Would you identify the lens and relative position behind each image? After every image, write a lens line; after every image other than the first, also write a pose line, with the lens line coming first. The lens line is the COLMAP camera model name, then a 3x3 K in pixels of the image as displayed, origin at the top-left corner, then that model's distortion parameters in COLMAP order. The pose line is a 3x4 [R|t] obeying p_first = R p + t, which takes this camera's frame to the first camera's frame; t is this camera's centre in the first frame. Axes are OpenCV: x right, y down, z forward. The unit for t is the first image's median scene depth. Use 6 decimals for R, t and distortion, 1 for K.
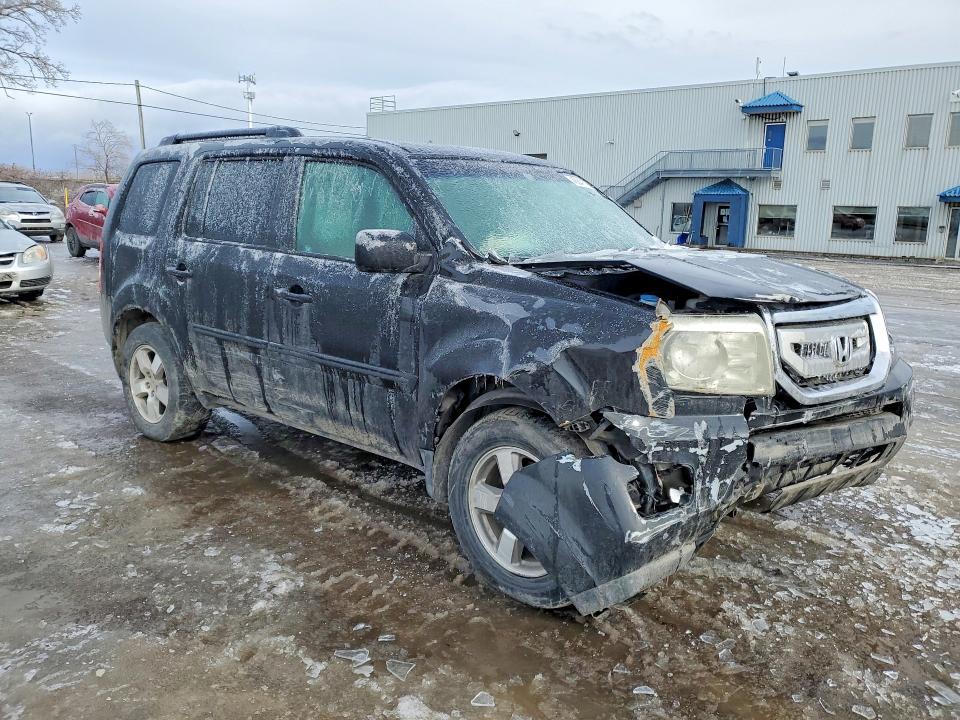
lens RADIAL K [[732.0, 0, 474.8], [0, 732.0, 360.3], [0, 0, 1]] dist [0.021983, -0.007481]
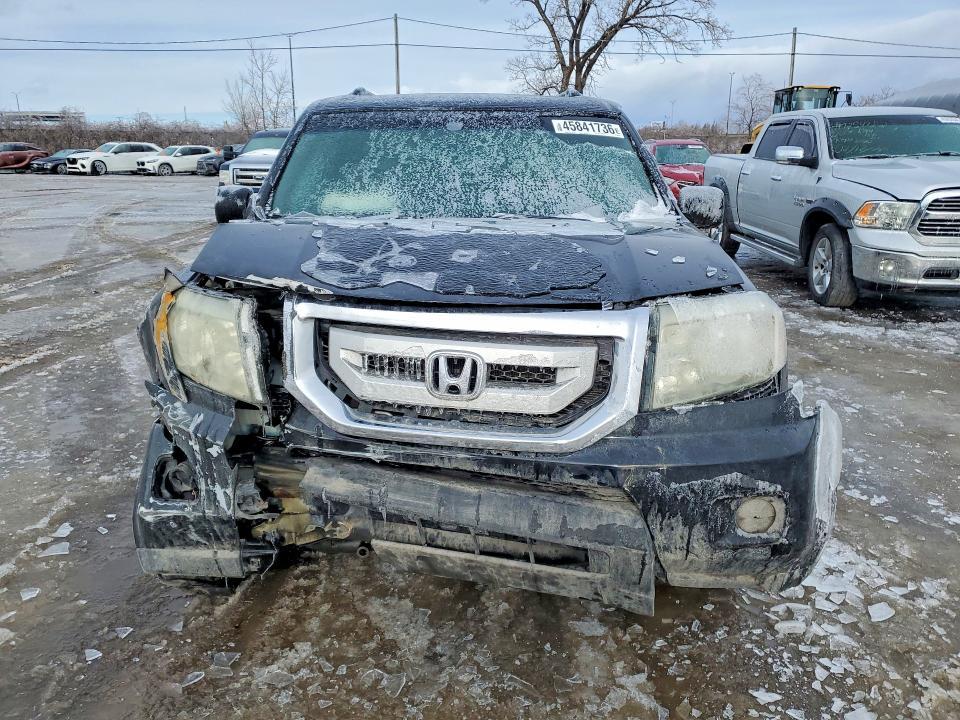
lens RADIAL K [[732.0, 0, 476.8], [0, 732.0, 360.8], [0, 0, 1]] dist [0.021983, -0.007481]
pose [[0.660614, 0.177245, -0.729502, 0.989831], [-0.131246, 0.984032, 0.120235, -0.109644], [0.739164, 0.016315, 0.673328, 0.557108]]
